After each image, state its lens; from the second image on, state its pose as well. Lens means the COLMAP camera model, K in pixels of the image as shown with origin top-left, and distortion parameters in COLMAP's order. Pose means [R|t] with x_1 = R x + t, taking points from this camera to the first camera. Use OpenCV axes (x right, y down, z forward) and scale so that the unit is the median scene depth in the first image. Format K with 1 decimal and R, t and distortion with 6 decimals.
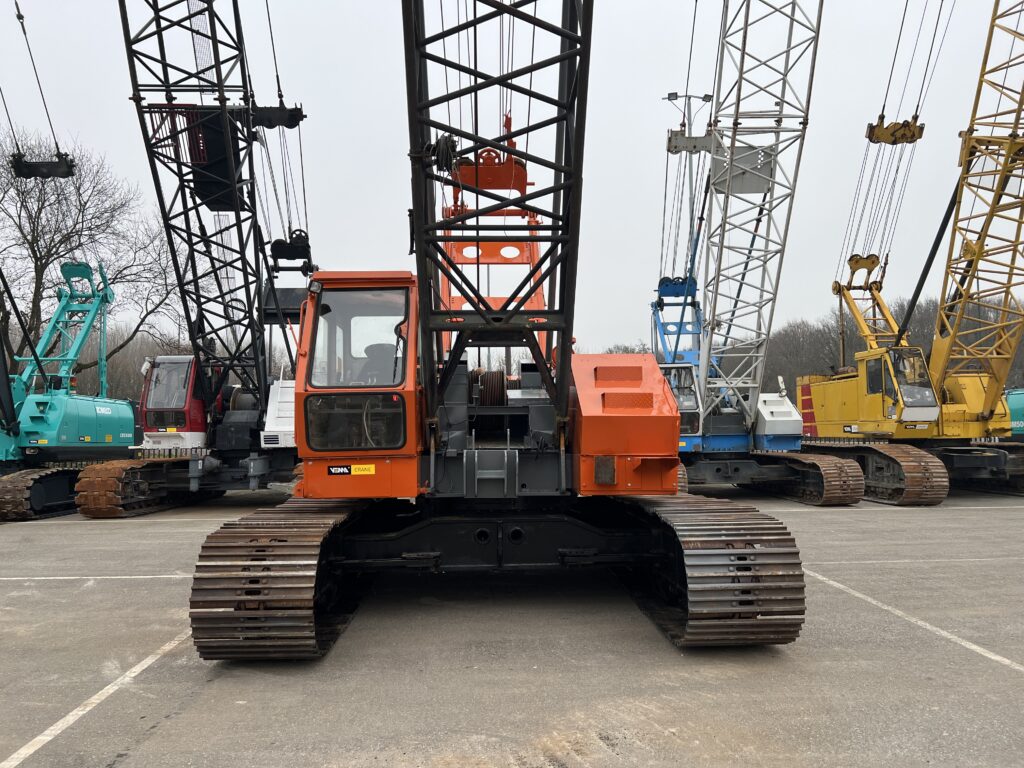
lens RADIAL K [[754.6, 0, 512.0], [0, 754.6, 384.0], [0, 0, 1]] dist [0.046701, -0.039291]
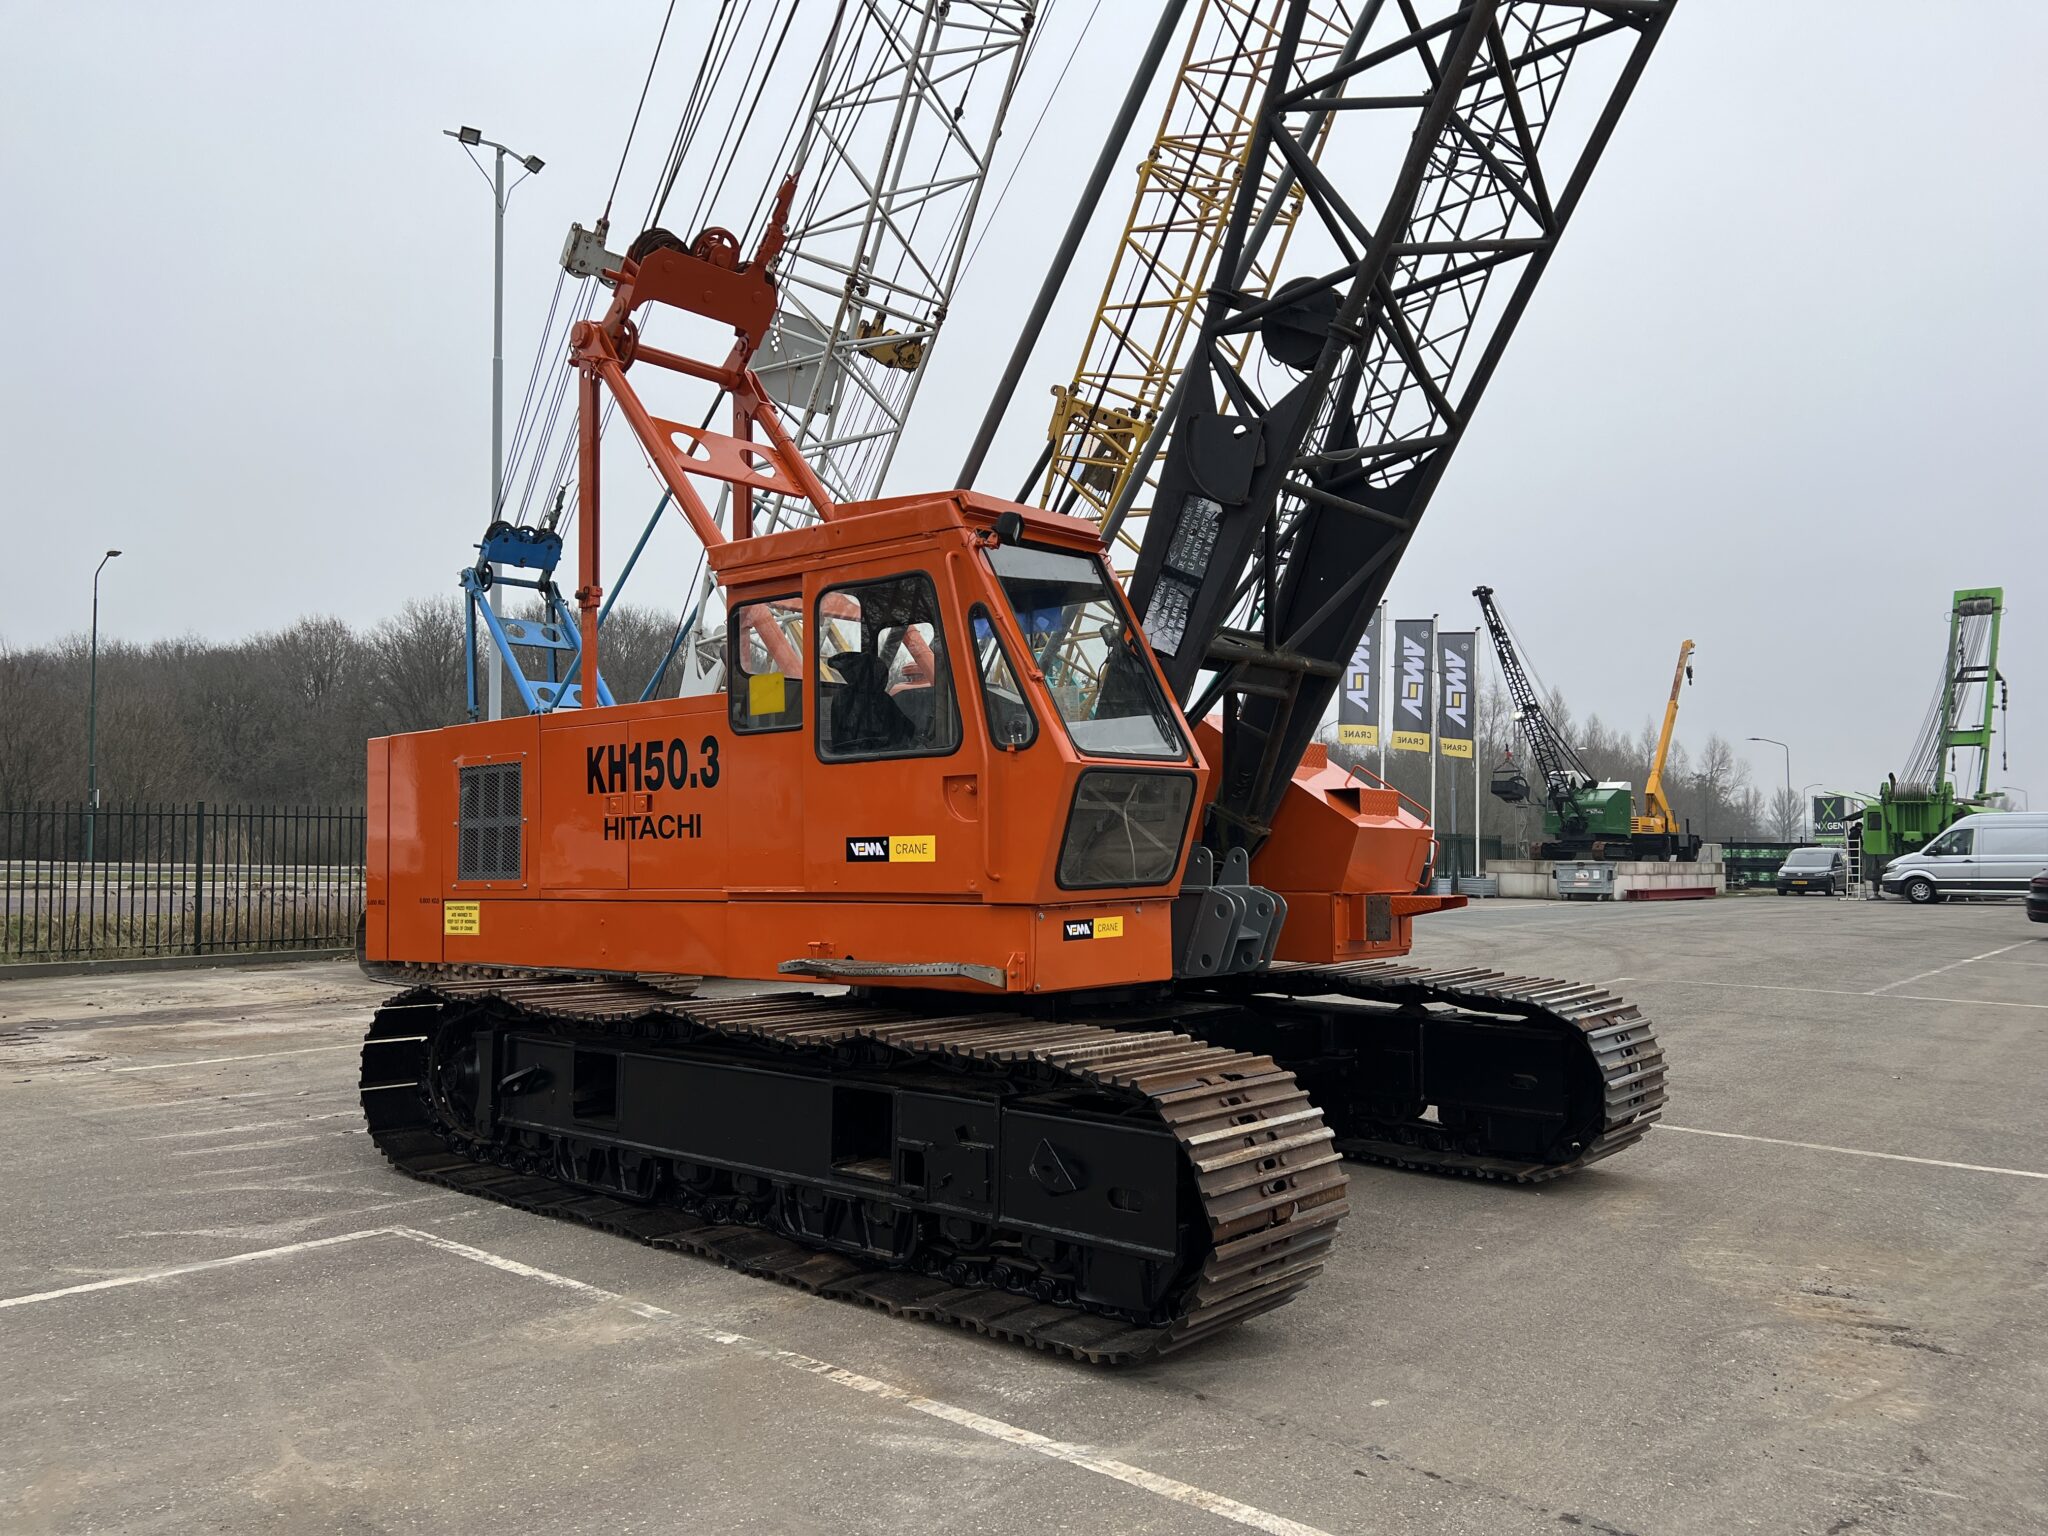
lens RADIAL K [[1509.3, 0, 1024.0], [0, 1509.3, 768.0], [0, 0, 1]] dist [0.046701, -0.039291]
pose [[0.680153, 0.049597, 0.731391, -1.171350], [-0.056546, 0.998286, -0.015112, 0.036691], [-0.730886, -0.031079, 0.681791, 0.483906]]
